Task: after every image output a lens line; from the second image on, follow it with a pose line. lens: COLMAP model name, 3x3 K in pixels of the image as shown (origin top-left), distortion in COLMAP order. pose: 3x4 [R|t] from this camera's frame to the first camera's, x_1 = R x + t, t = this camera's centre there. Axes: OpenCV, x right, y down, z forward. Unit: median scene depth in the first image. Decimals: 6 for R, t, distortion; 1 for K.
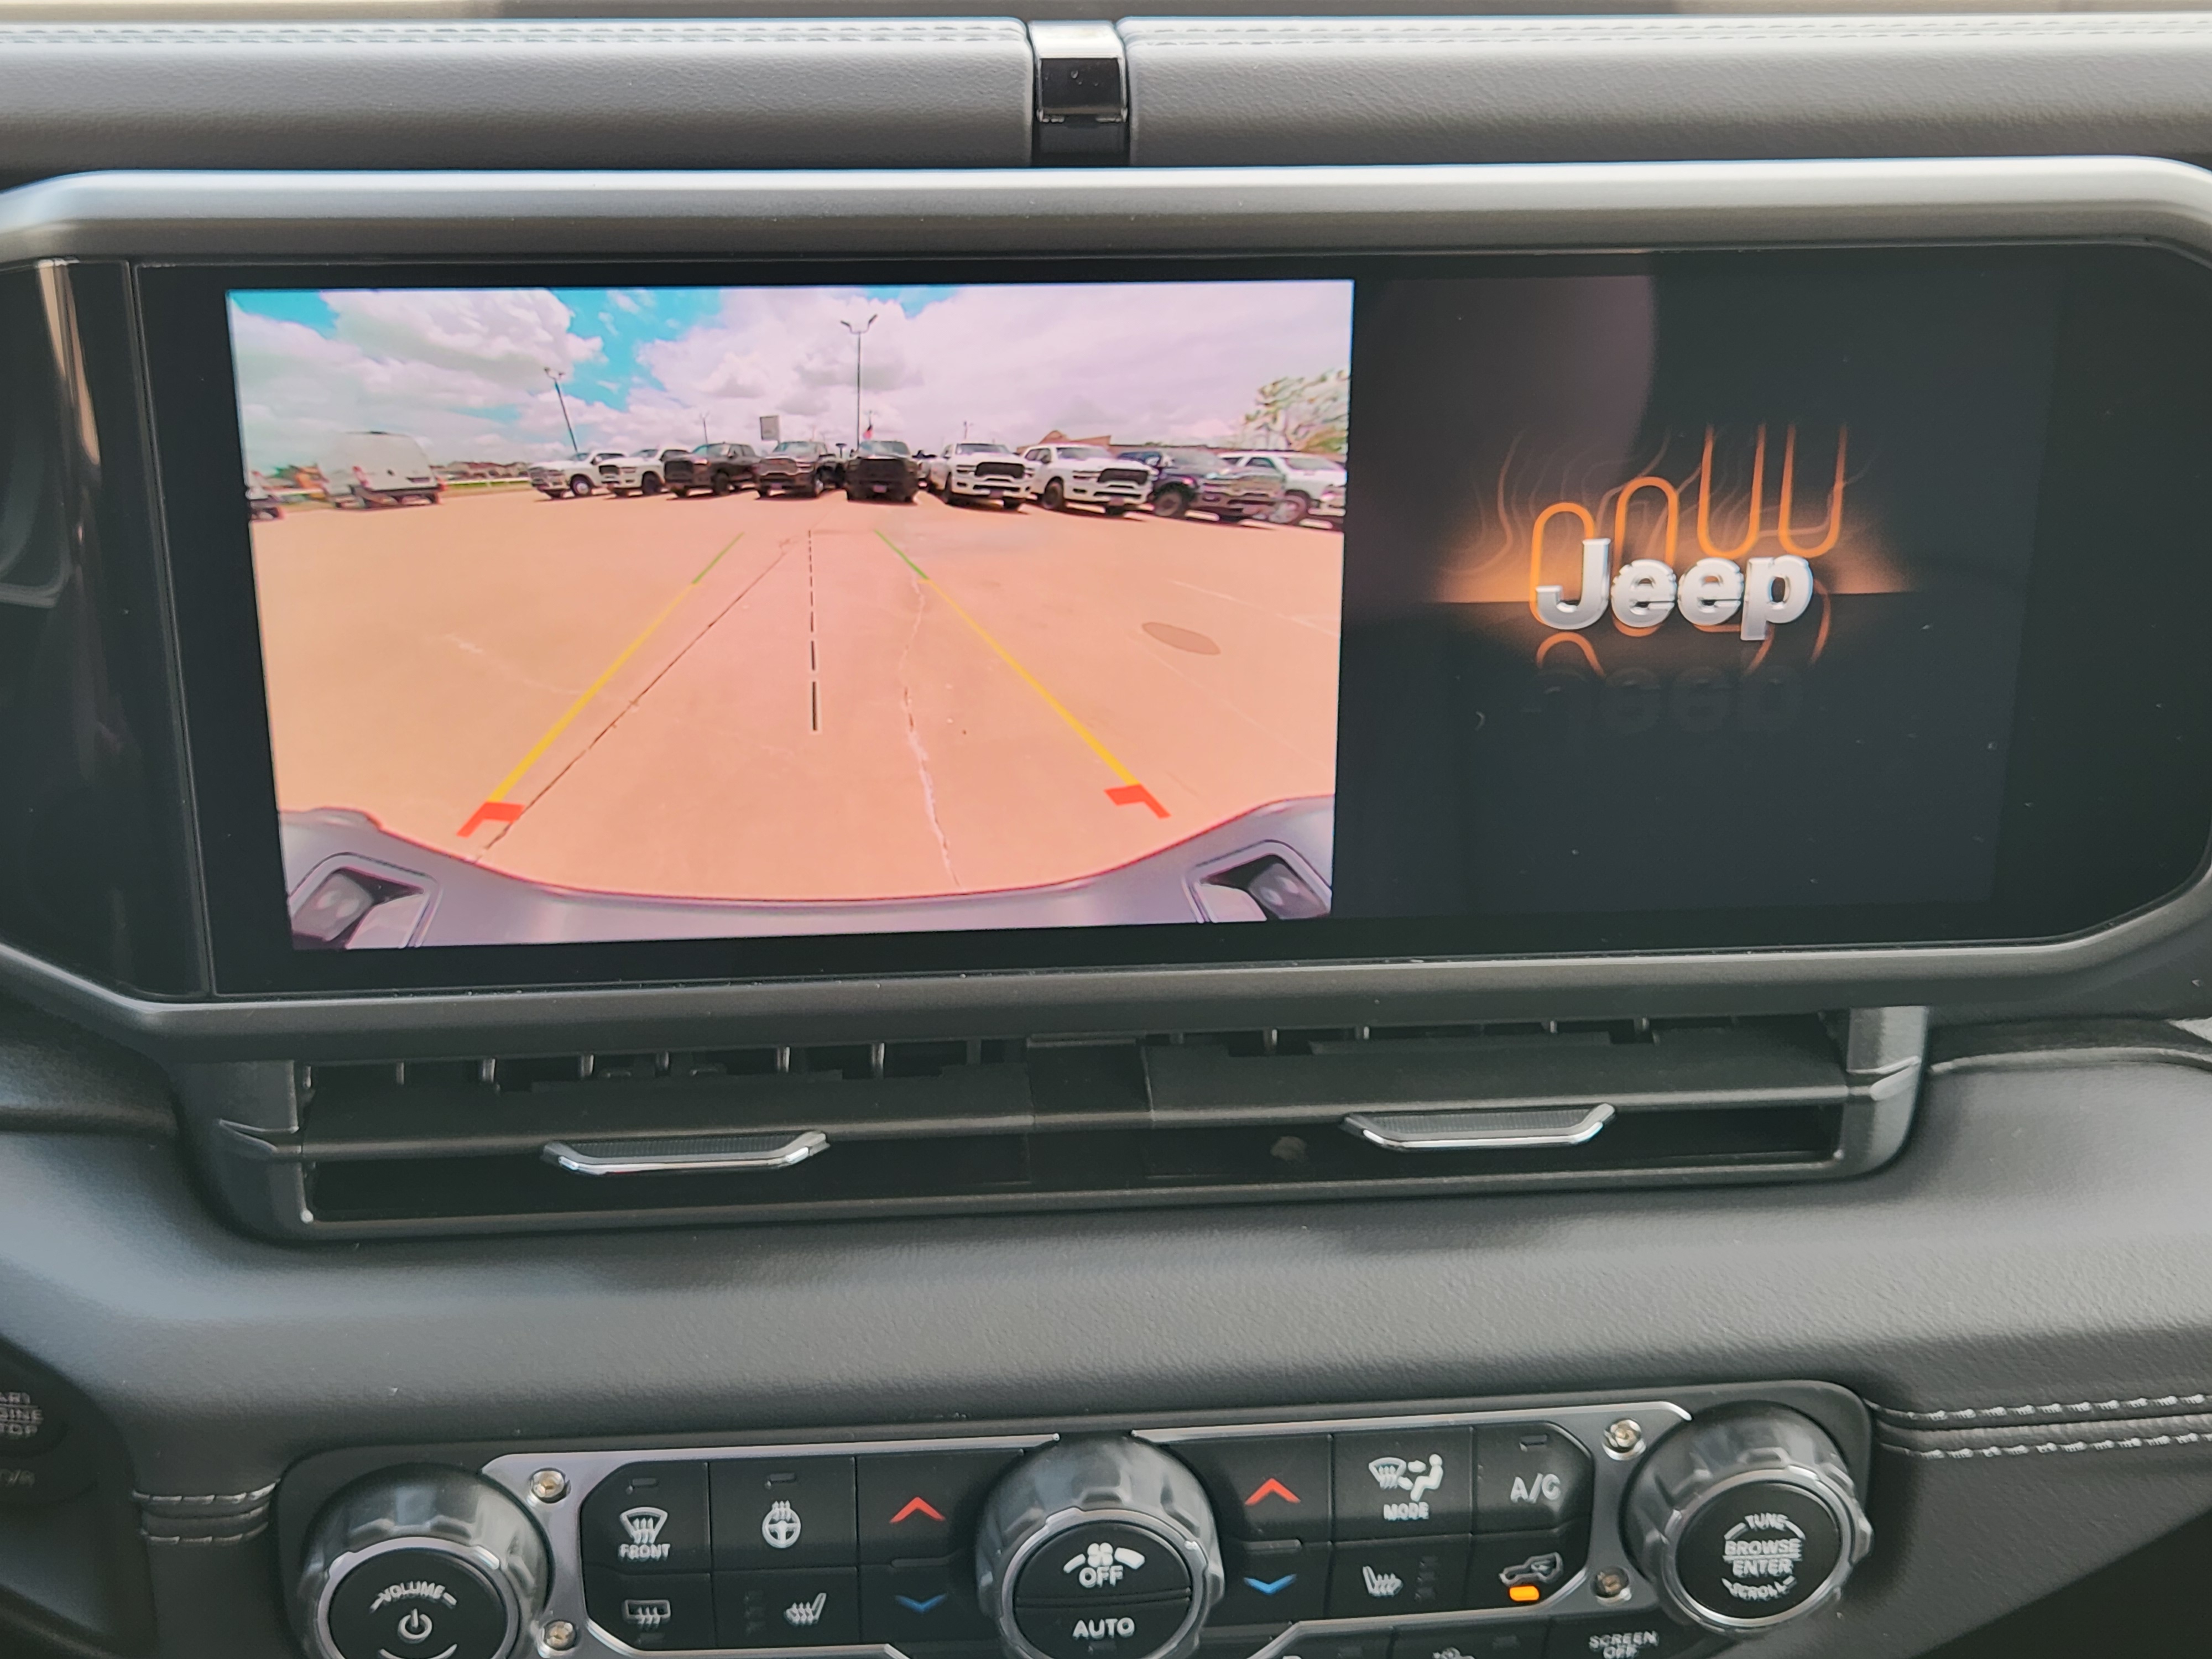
lens RADIAL K [[2905.1, 0, 1106.0], [0, 2905.1, 829.5], [0, 0, 1]] dist [0.062170, -0.026390]
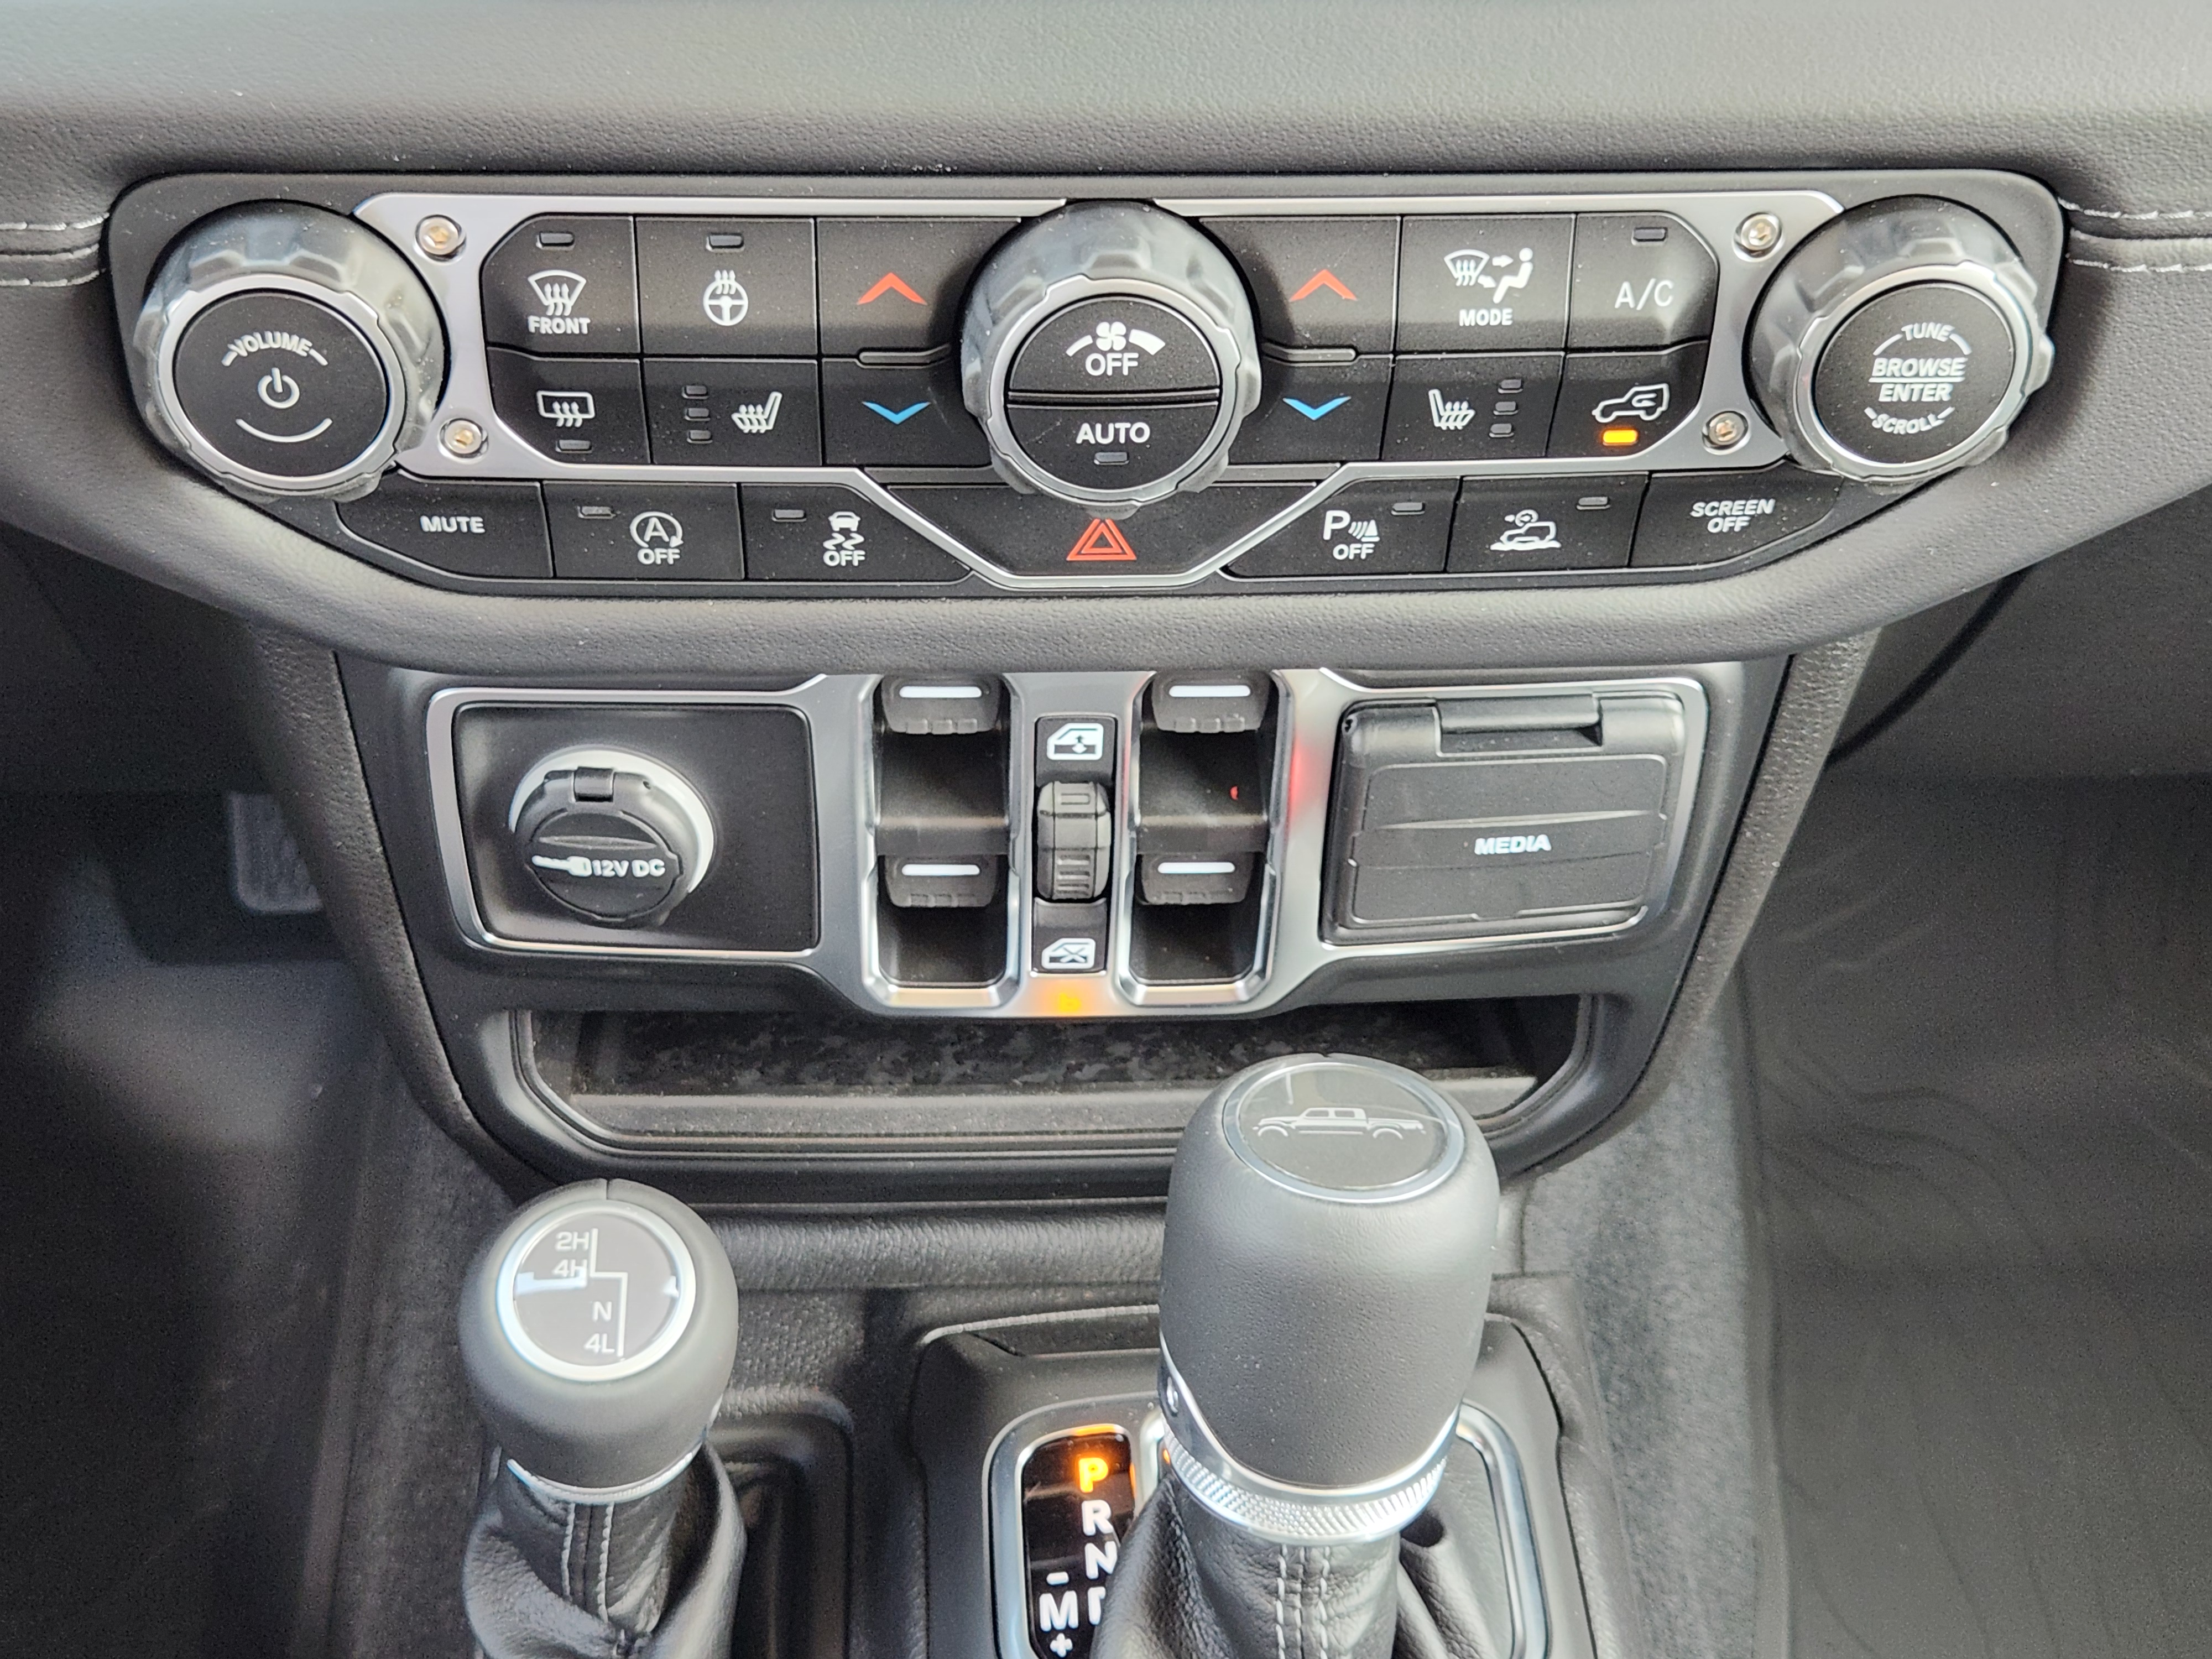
lens RADIAL K [[2904.9, 0, 1115.6], [0, 2904.9, 832.8], [0, 0, 1]] dist [0.072292, -0.065530]
pose [[0.999458, 0.030763, -0.011691, 0.012871], [-0.027434, 0.975037, 0.220340, 0.199827], [0.018177, -0.219899, 0.975353, 0.167331]]
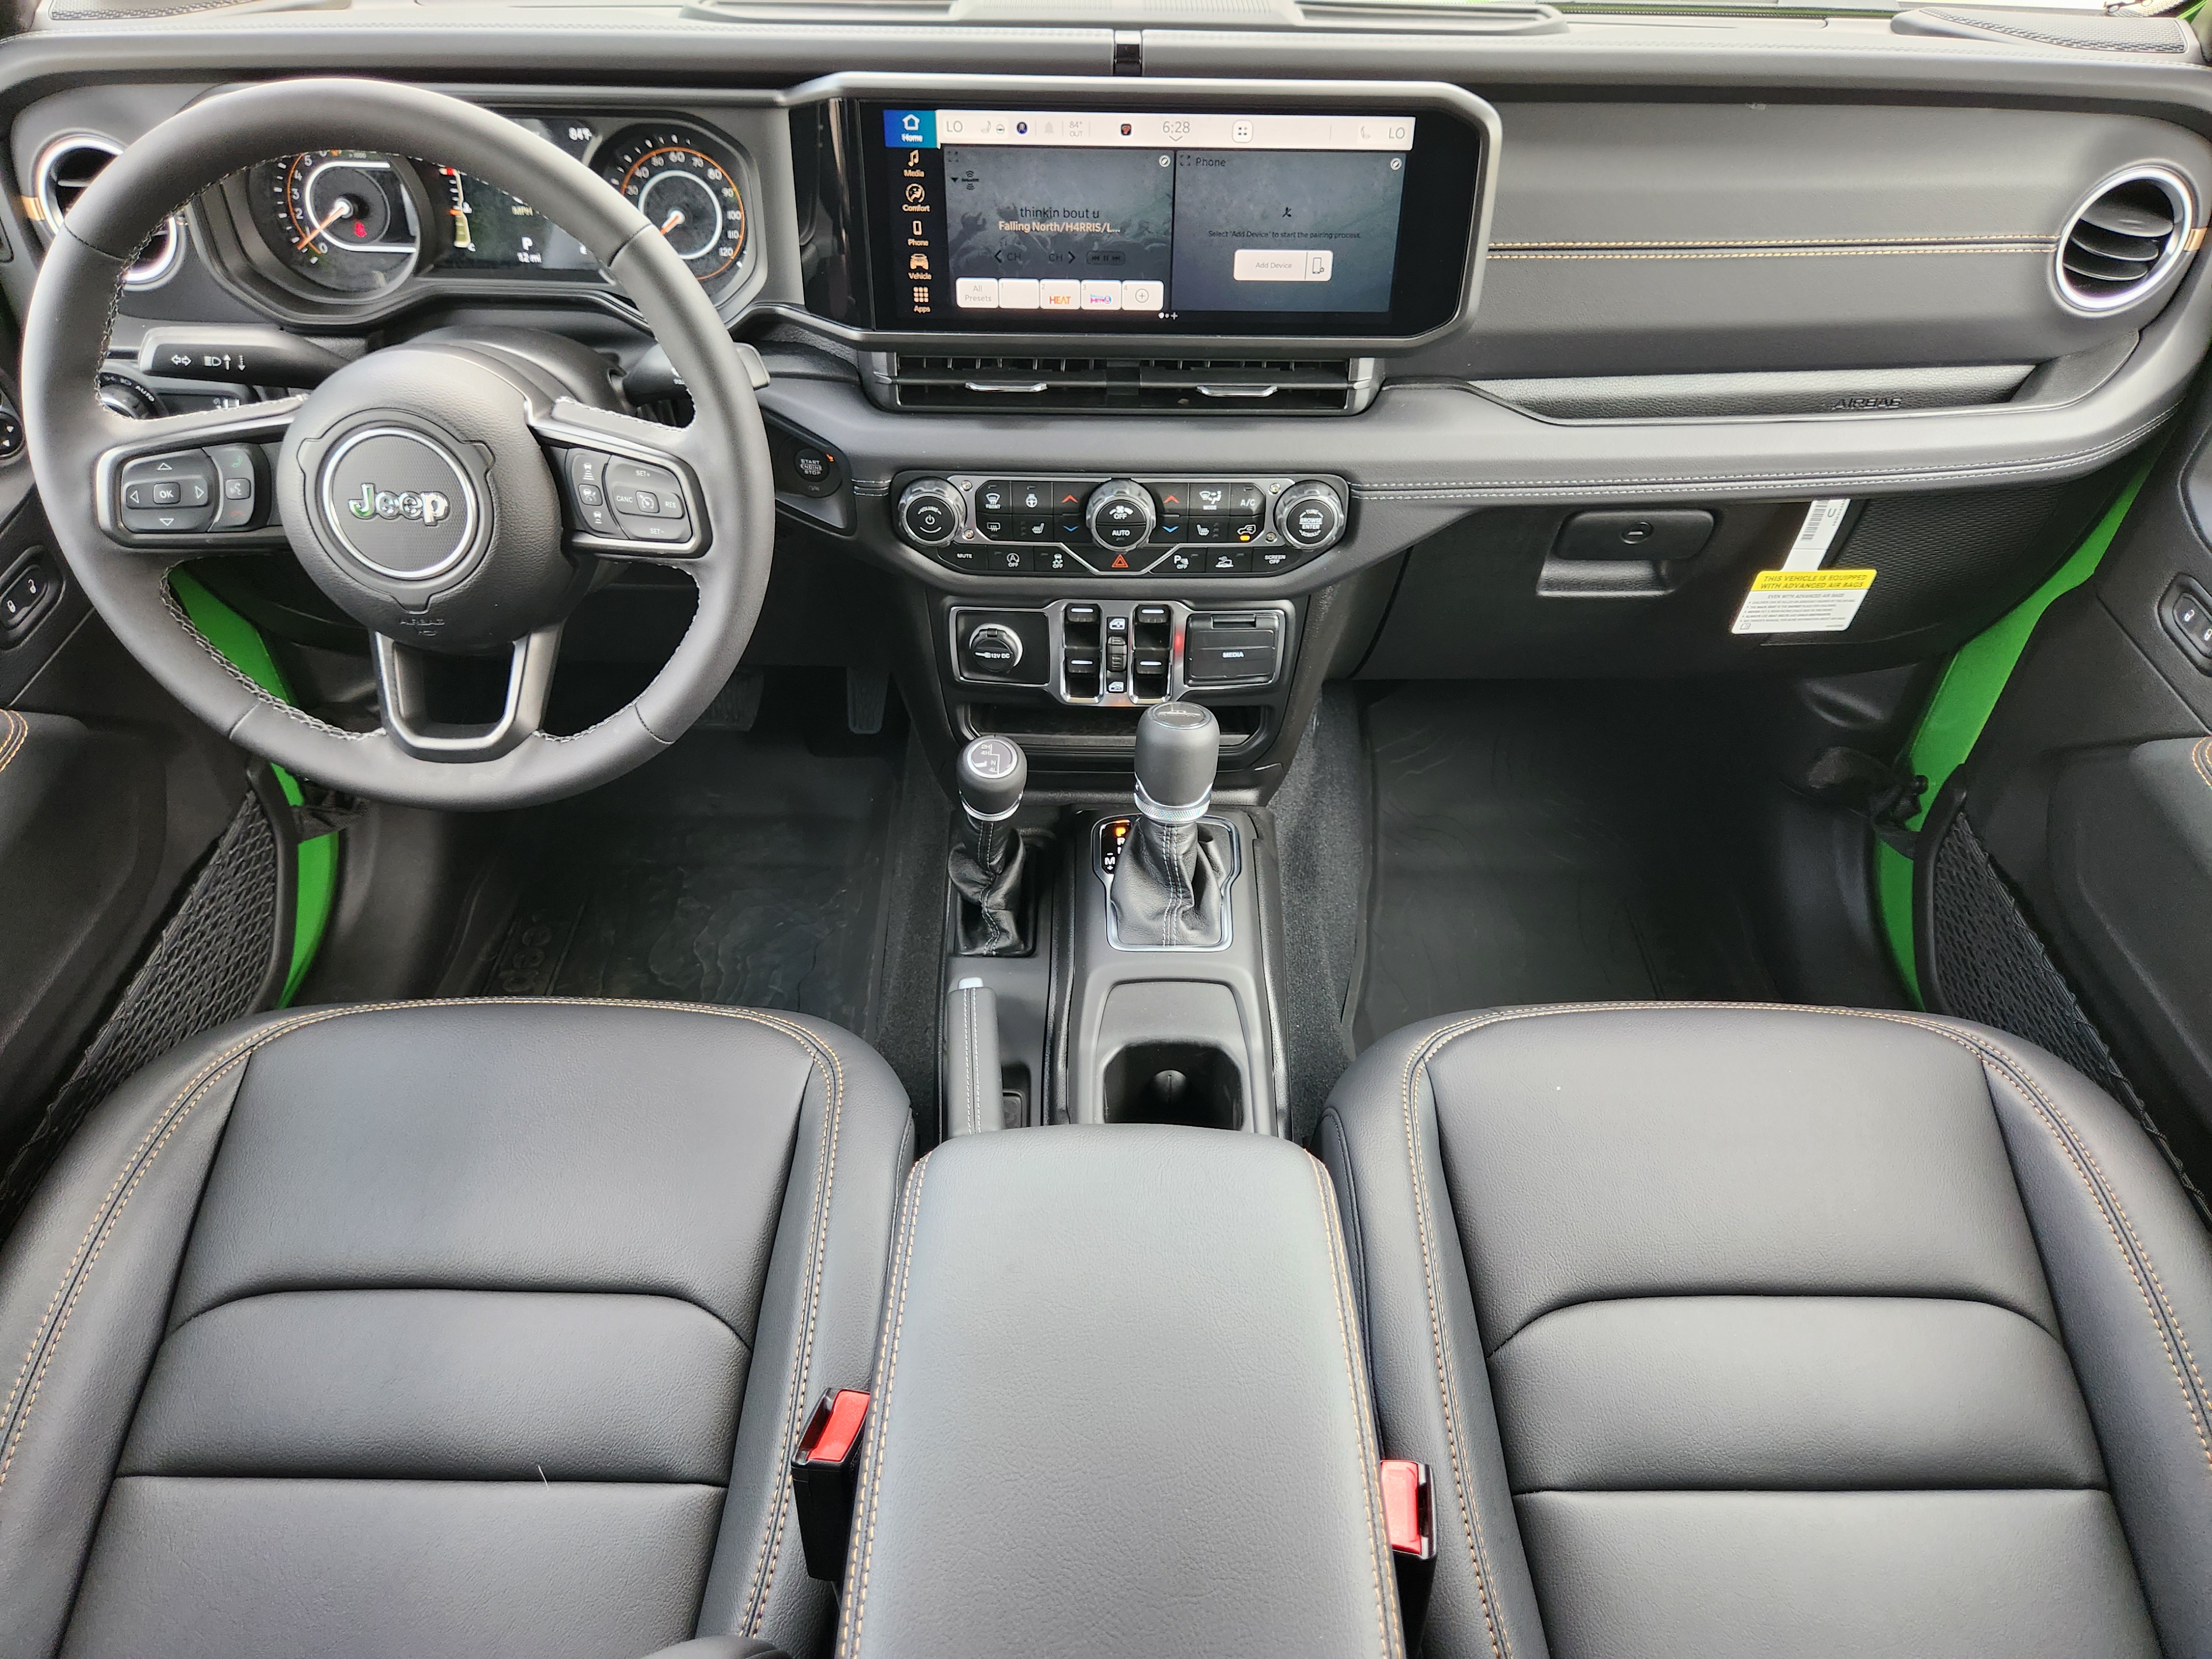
lens RADIAL K [[1453.9, 0, 1125.3], [0, 1453.9, 834.7], [0, 0, 1]] dist [0.042139, -0.045226]
pose [[0.997006, 0.052255, -0.056988, 0.122998], [-0.038107, 0.973409, 0.225882, 0.227892], [0.067276, -0.223034, 0.972486, -0.794431]]
